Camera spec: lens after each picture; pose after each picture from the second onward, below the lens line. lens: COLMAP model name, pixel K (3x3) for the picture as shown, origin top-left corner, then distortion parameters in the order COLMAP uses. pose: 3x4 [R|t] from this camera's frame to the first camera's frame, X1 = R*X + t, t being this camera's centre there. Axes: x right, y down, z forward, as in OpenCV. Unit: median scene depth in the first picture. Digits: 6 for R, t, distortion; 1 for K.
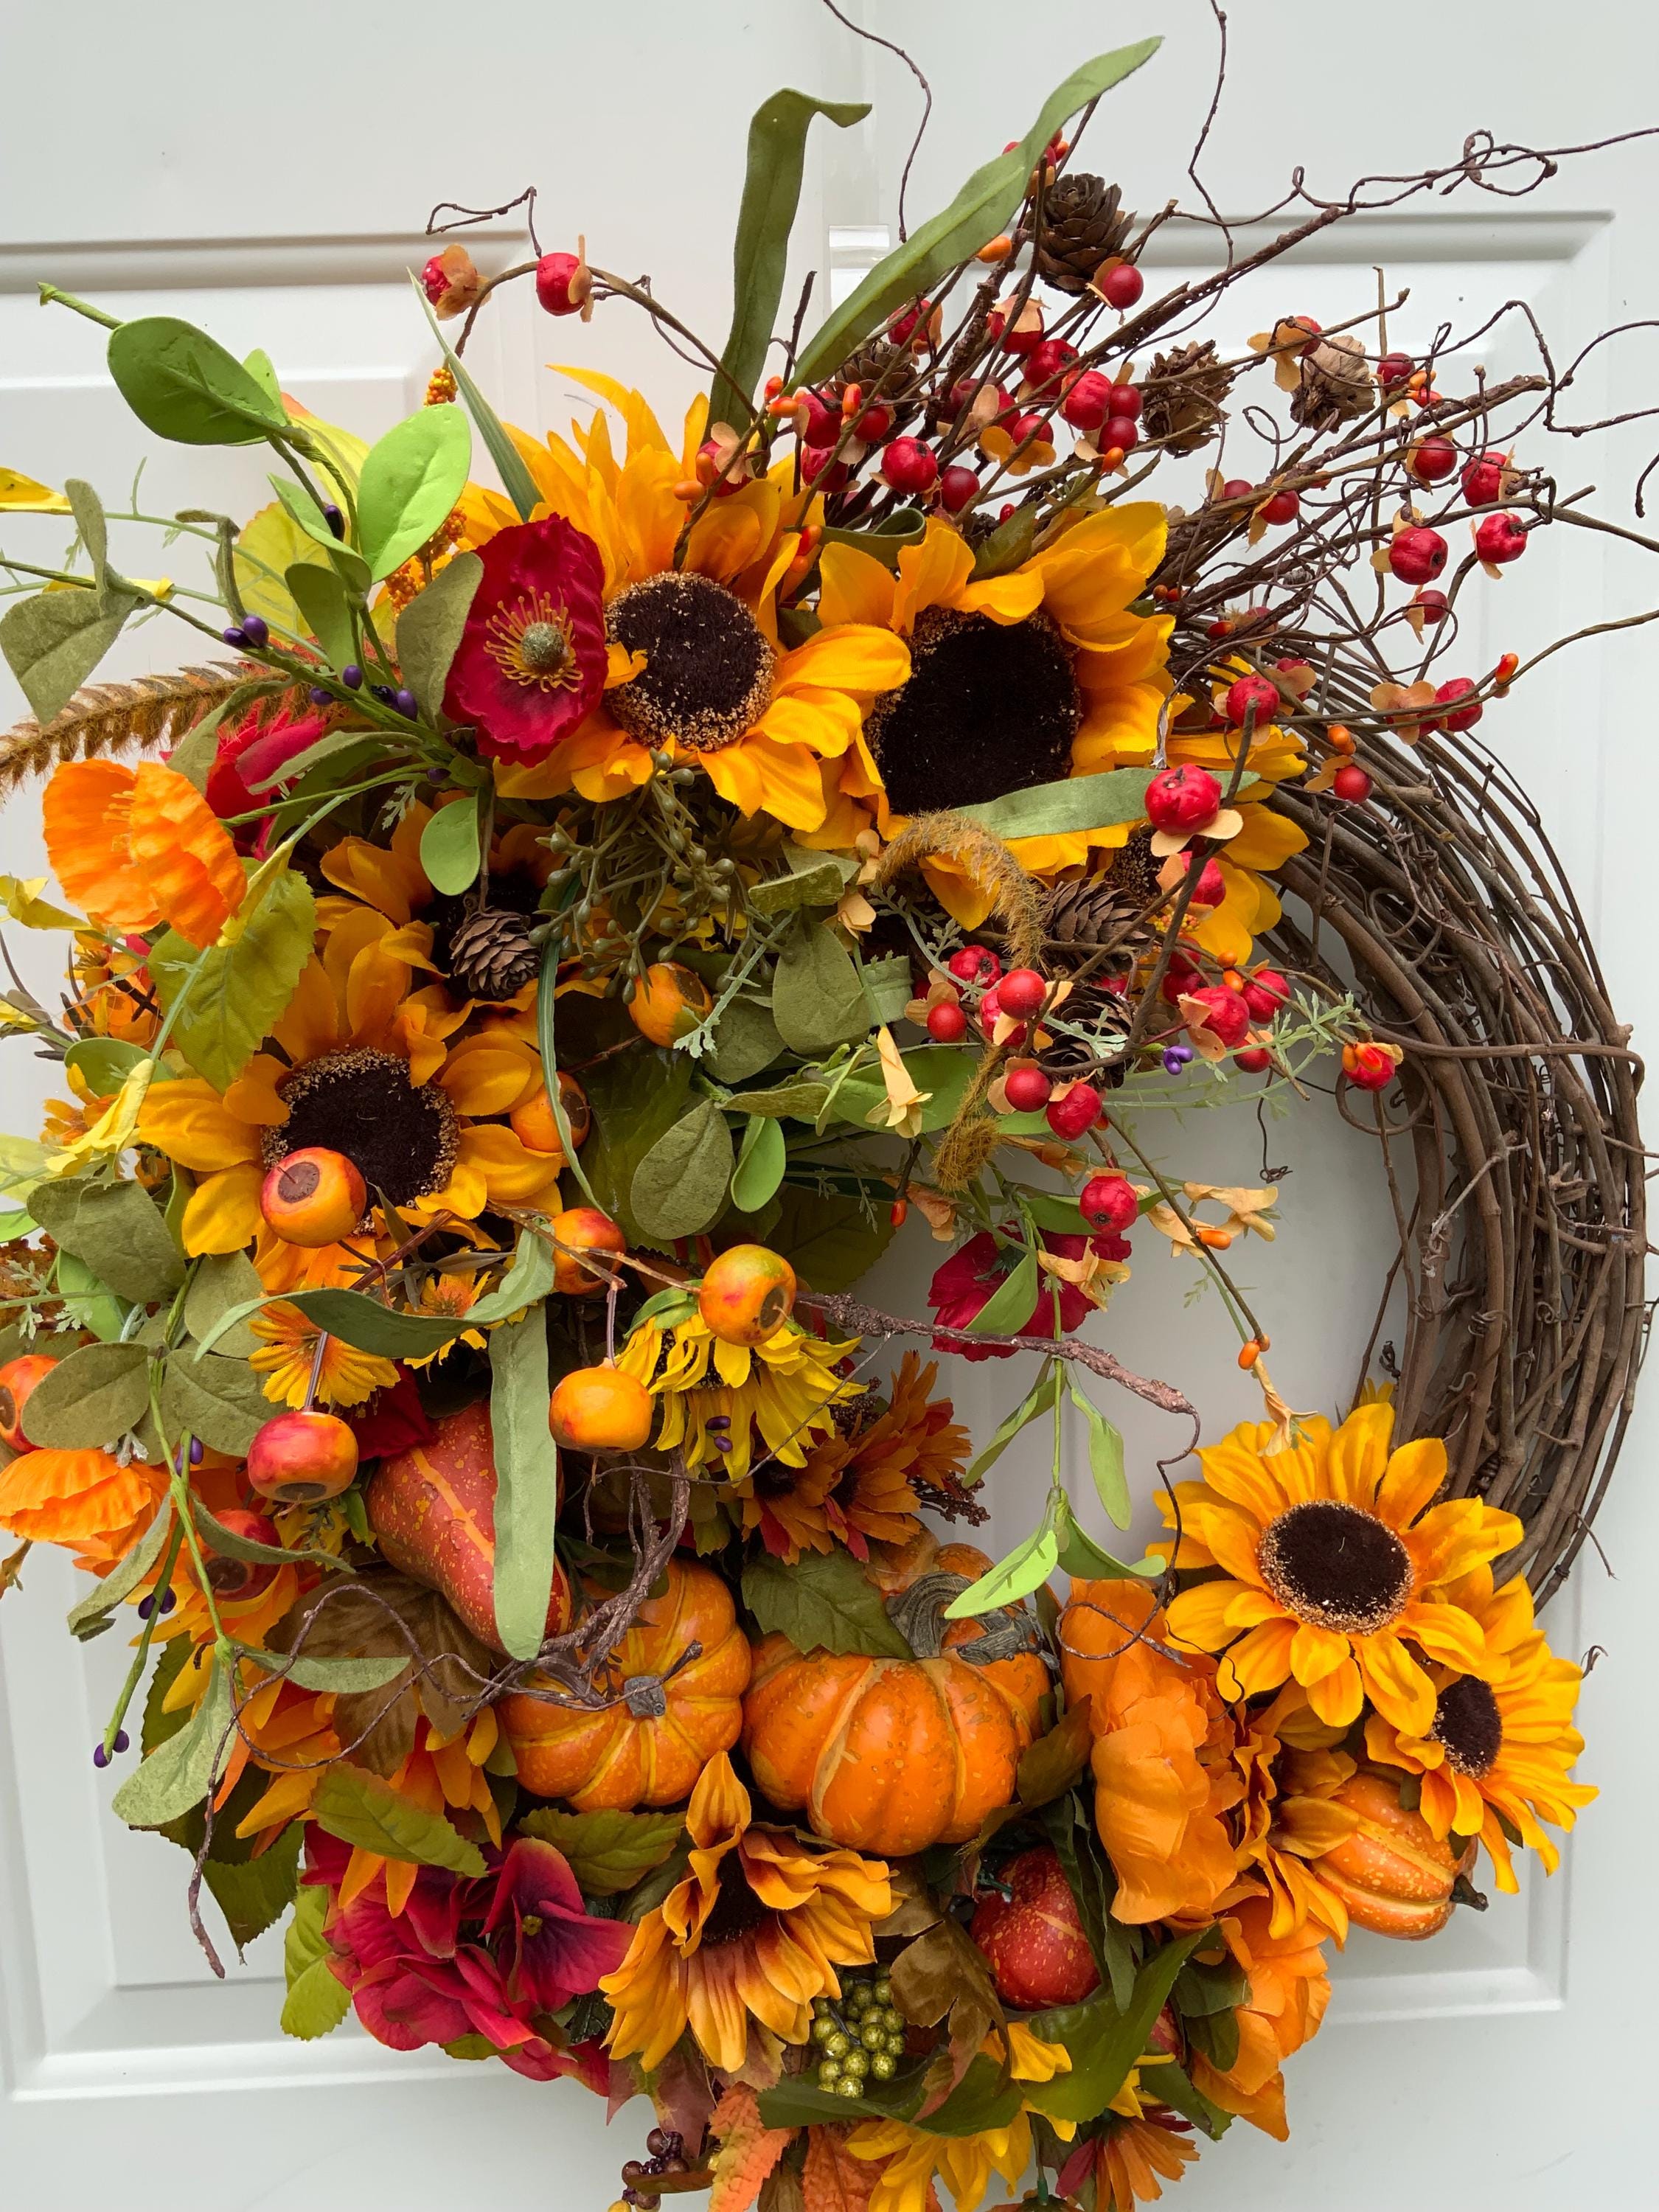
lens RADIAL K [[1849.8, 0, 834.0], [0, 1849.8, 1071.2], [0, 0, 1]] dist [0.069131, -0.131953]
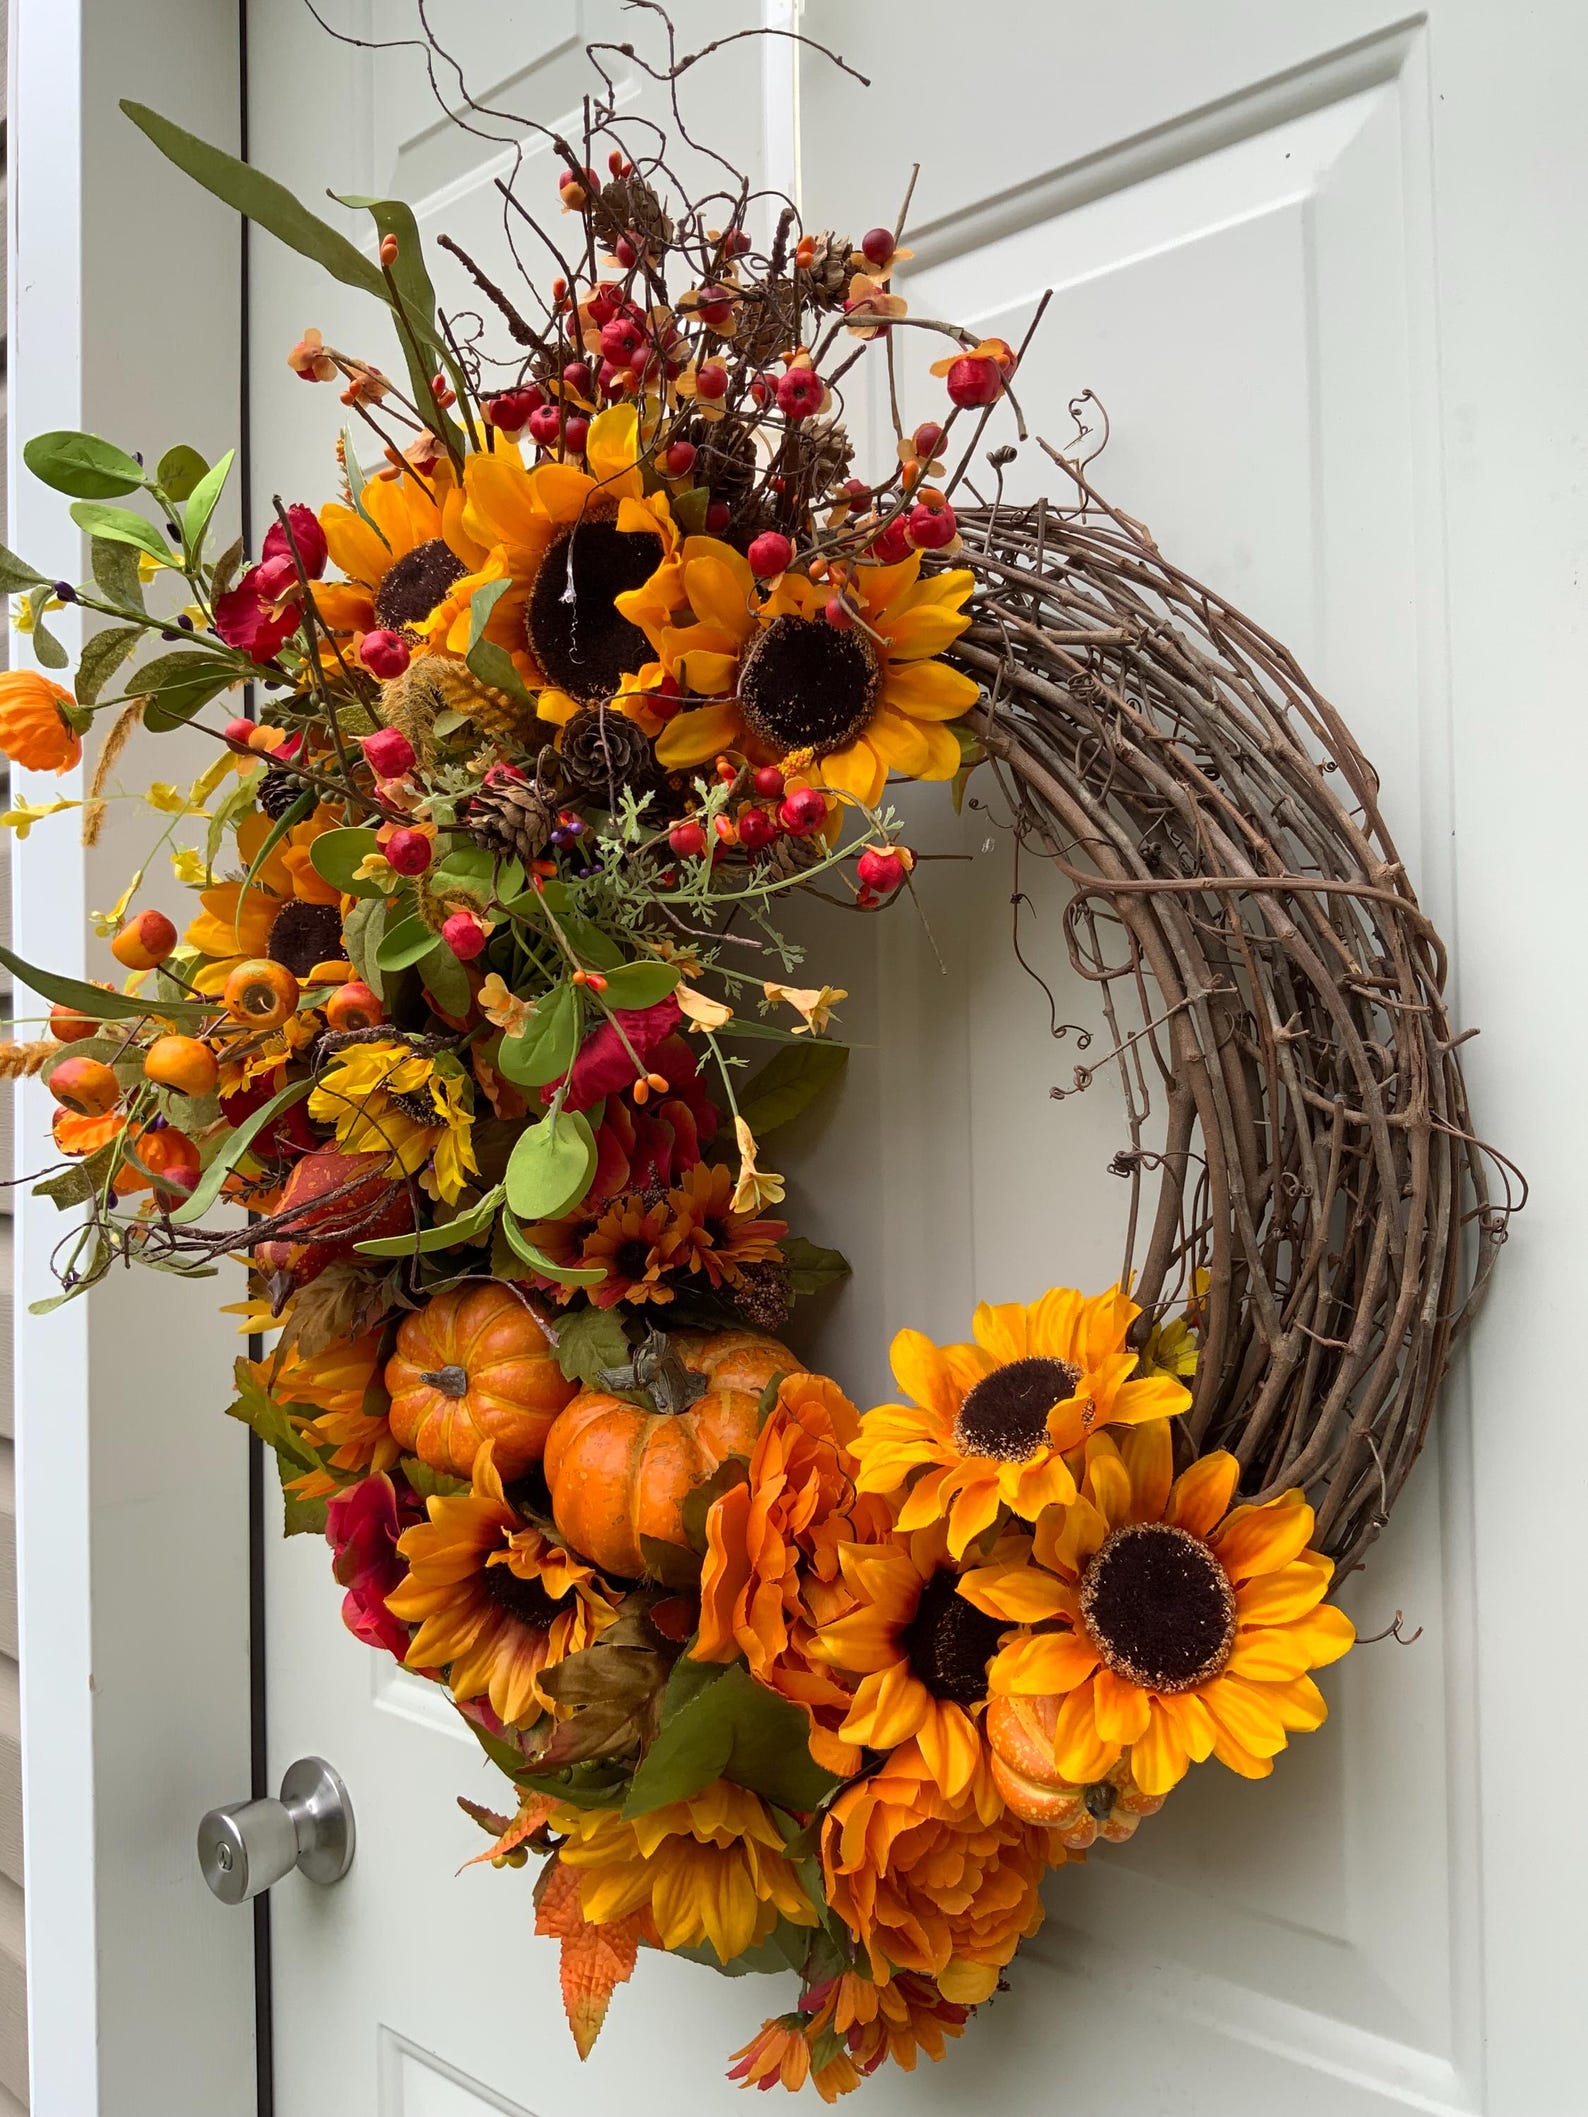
lens RADIAL K [[1770.3, 0, 790.4], [0, 1770.3, 1030.0], [0, 0, 1]] dist [0.069131, -0.131953]
pose [[0.702240, -0.002297, -0.711936, 1.031538], [-0.099820, 0.989799, -0.101654, 0.209055], [0.704908, 0.142451, 0.694848, 0.282153]]
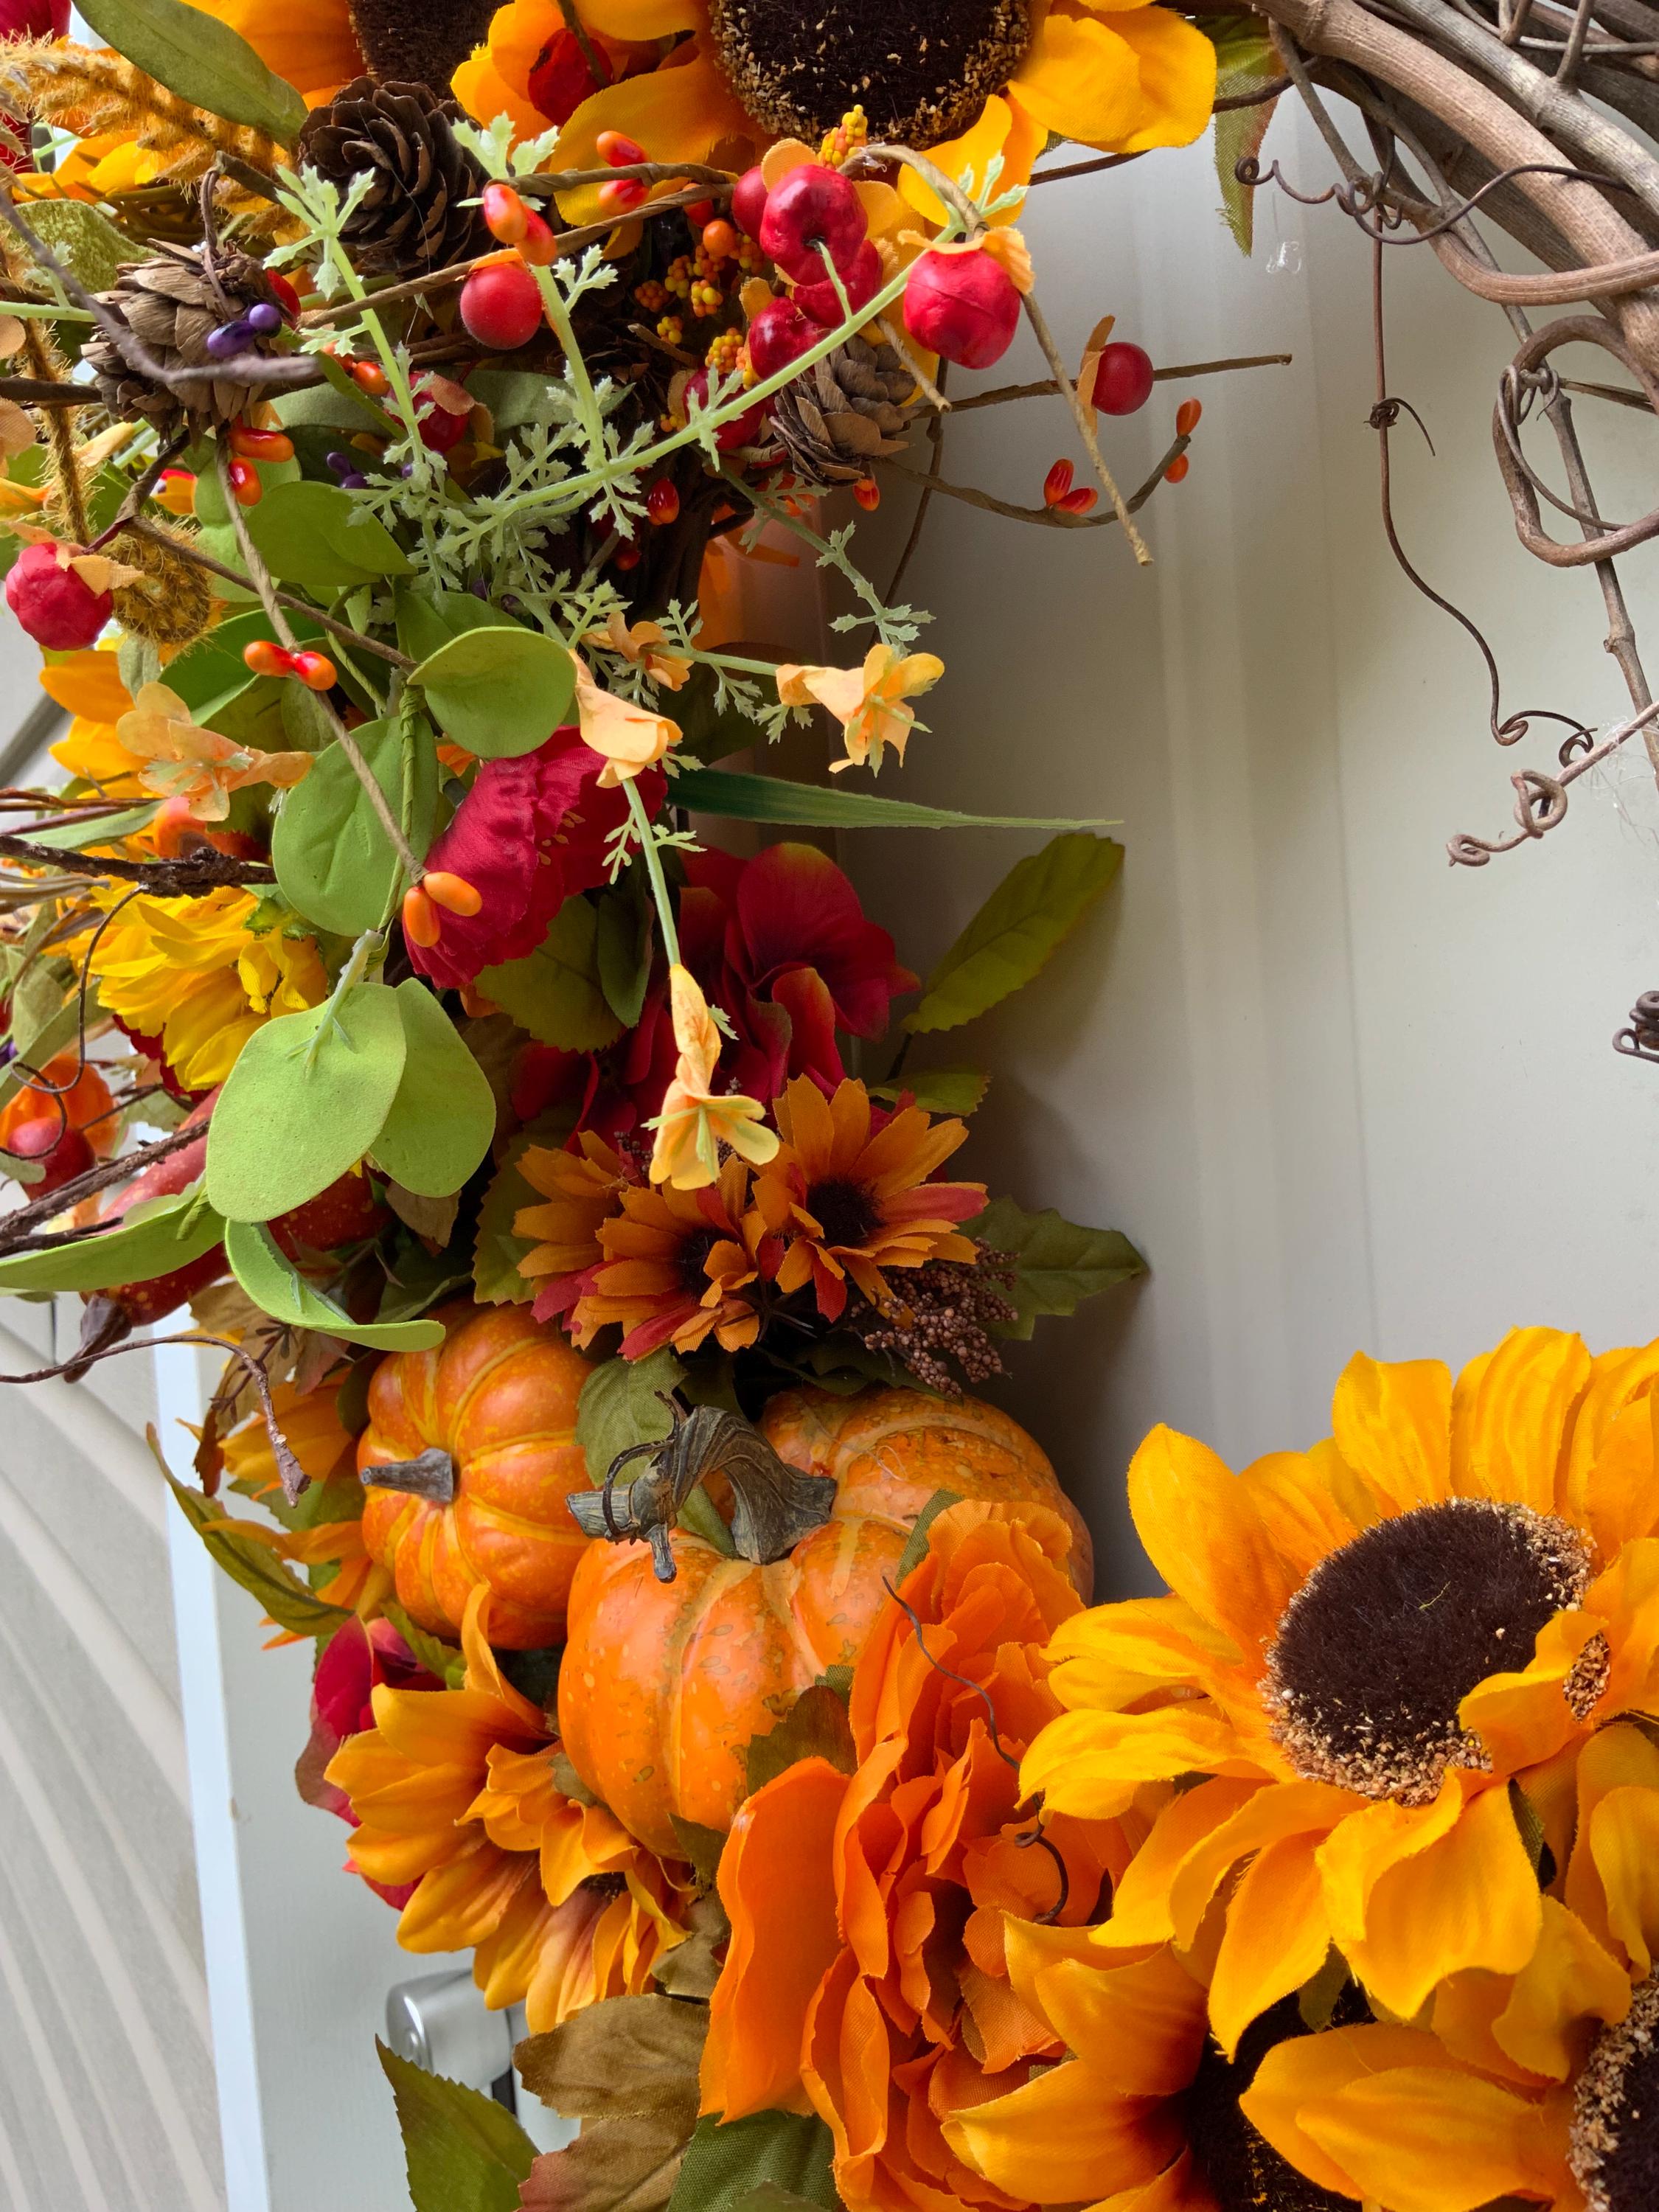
lens RADIAL K [[1849.8, 0, 820.2], [0, 1849.8, 1087.7], [0, 0, 1]] dist [0.069131, -0.131953]
pose [[0.476046, 0.024587, -0.879076, 0.678977], [-0.060375, 0.998164, -0.004777, 0.186164], [0.877345, 0.055349, 0.476657, 0.828188]]
